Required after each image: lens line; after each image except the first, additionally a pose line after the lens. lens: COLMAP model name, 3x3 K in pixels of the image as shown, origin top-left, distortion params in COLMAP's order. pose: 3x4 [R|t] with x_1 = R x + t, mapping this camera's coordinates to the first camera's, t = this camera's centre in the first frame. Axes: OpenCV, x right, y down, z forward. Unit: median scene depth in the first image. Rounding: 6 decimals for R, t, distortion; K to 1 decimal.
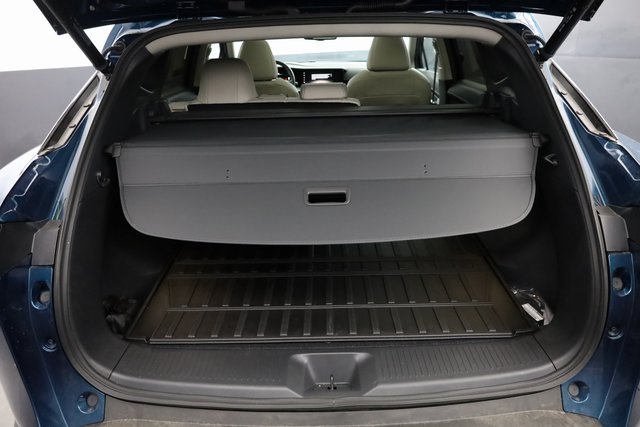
lens RADIAL K [[436.2, 0, 320.0], [0, 436.2, 215.0], [0, 0, 1]] dist [-0.012780, -0.000691]
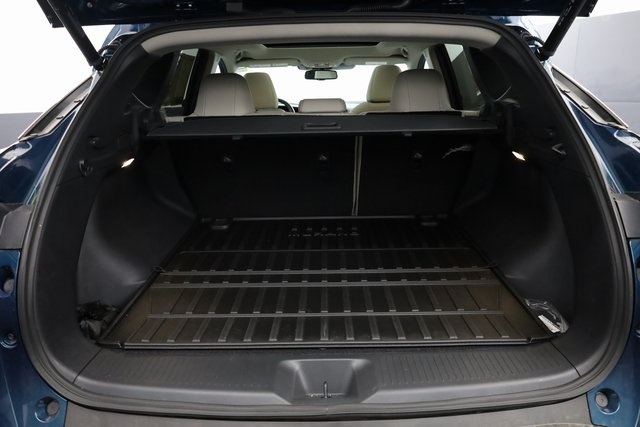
lens RADIAL K [[436.2, 0, 319.9], [0, 436.2, 212.3], [0, 0, 1]] dist [-0.012780, -0.000691]
pose [[0.999959, 0.008151, -0.003921, 0.015022], [-0.008589, 0.991567, -0.129307, 0.131890], [0.002834, 0.129335, 0.991597, 0.075061]]
